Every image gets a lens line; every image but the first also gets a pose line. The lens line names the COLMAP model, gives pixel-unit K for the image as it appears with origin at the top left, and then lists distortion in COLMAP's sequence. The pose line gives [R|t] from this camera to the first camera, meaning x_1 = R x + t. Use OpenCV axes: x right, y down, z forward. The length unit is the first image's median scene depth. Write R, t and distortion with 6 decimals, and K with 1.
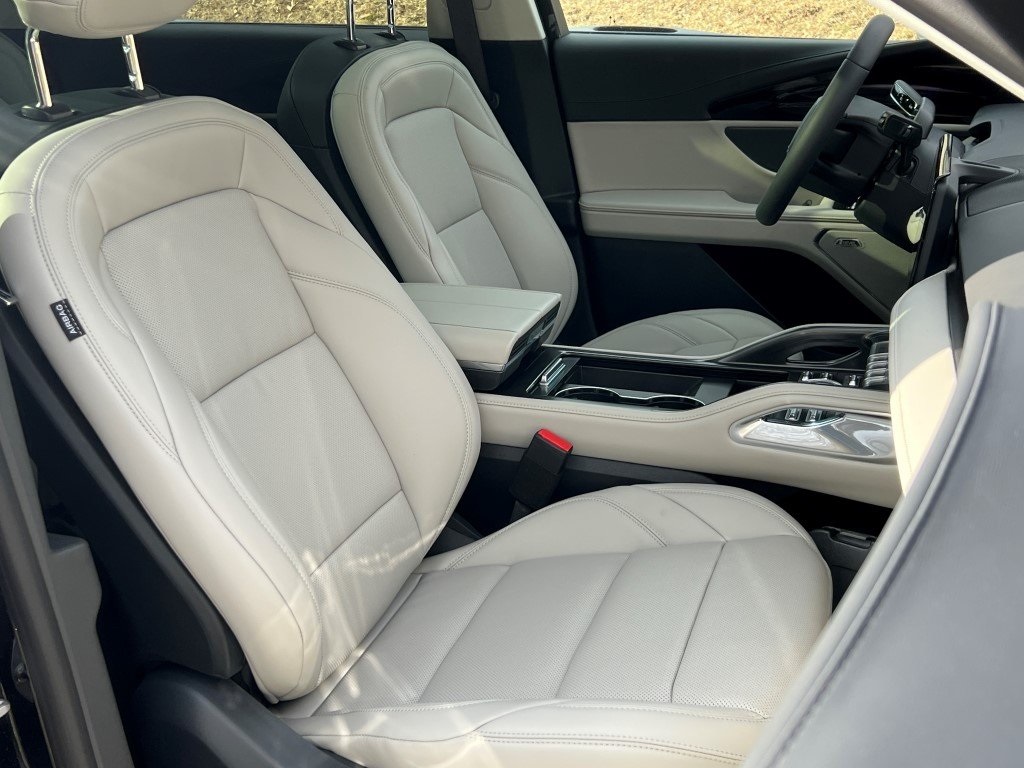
lens RADIAL K [[1141.2, 0, 512.0], [0, 1141.2, 384.0], [0, 0, 1]] dist [0.002120, -0.012904]
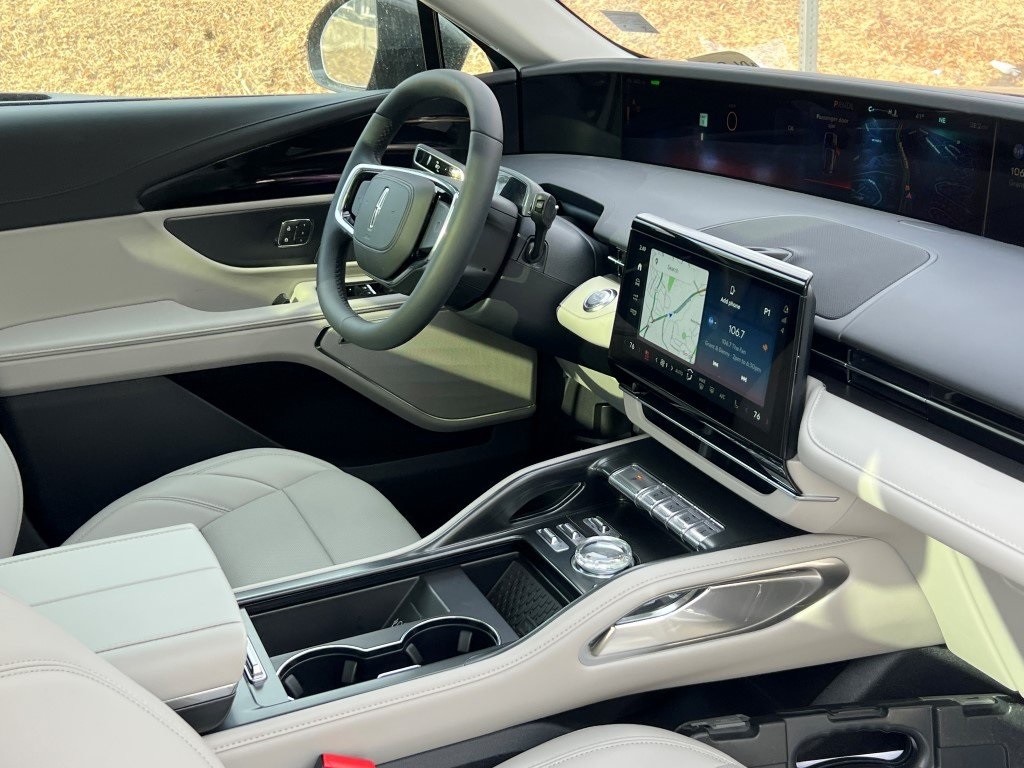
lens RADIAL K [[1141.2, 0, 512.0], [0, 1141.2, 384.0], [0, 0, 1]] dist [0.002120, -0.012904]
pose [[0.707808, -0.225014, 0.669609, -0.182248], [0.239003, 0.968290, 0.072746, -0.120527], [-0.664744, 0.108548, 0.739143, 0.302062]]
